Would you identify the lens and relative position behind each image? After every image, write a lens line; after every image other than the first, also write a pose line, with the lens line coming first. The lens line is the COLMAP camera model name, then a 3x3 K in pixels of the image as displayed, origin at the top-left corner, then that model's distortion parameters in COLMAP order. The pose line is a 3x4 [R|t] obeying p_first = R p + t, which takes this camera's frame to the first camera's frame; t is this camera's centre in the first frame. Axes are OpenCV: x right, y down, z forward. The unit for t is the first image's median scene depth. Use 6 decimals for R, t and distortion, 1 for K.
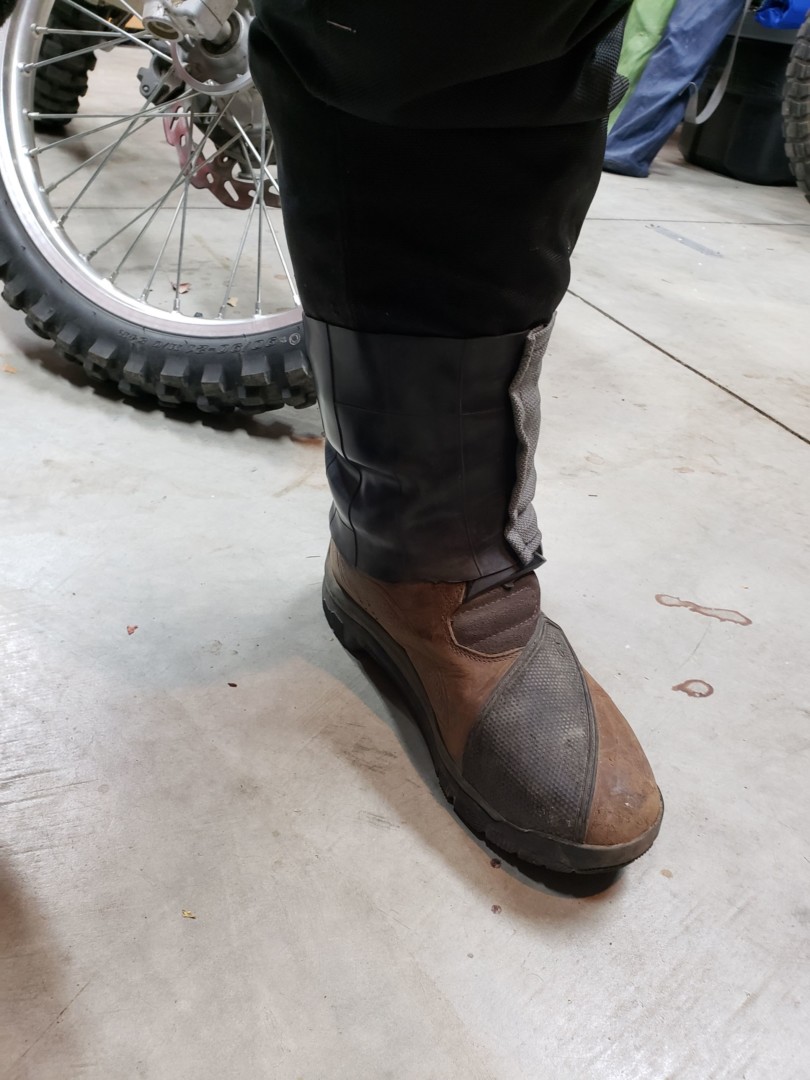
lens RADIAL K [[811.5, 0, 374.8], [0, 811.5, 576.3], [0, 0, 1]] dist [0.004485, 0.000891]
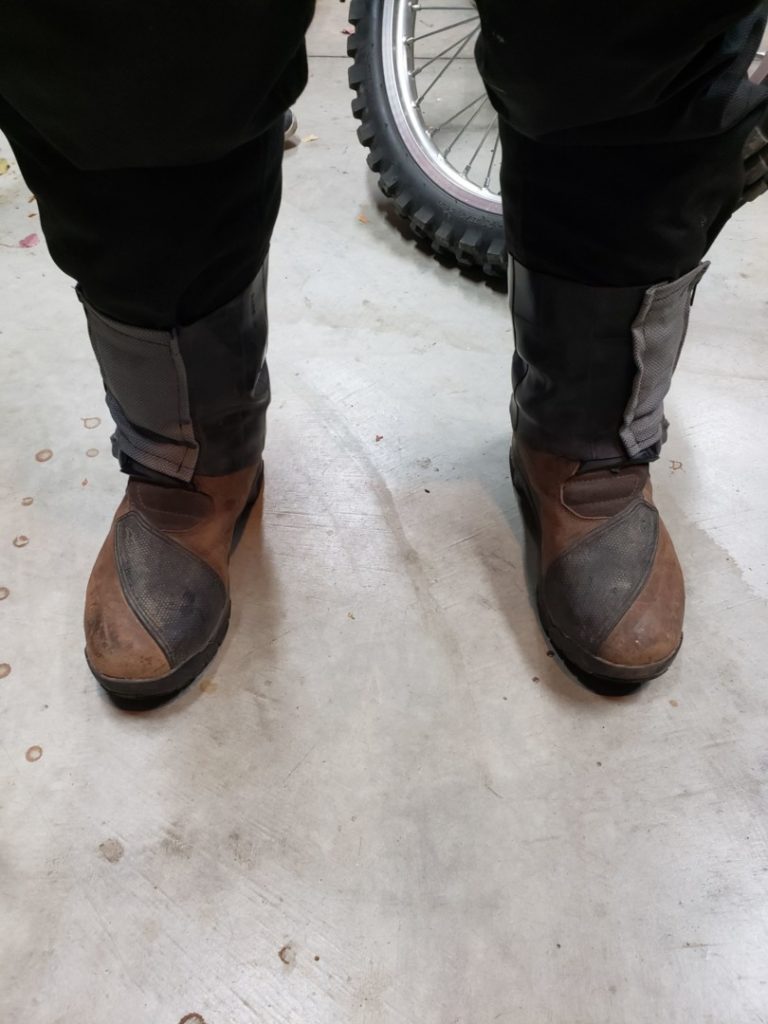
lens RADIAL K [[769.4, 0, 355.4], [0, 769.4, 546.4], [0, 0, 1]] dist [0.004485, 0.000891]
pose [[0.872582, 0.274777, -0.403854, 0.326516], [-0.179784, 0.949402, 0.257513, -0.115462], [0.454179, -0.152095, 0.877832, -0.323159]]
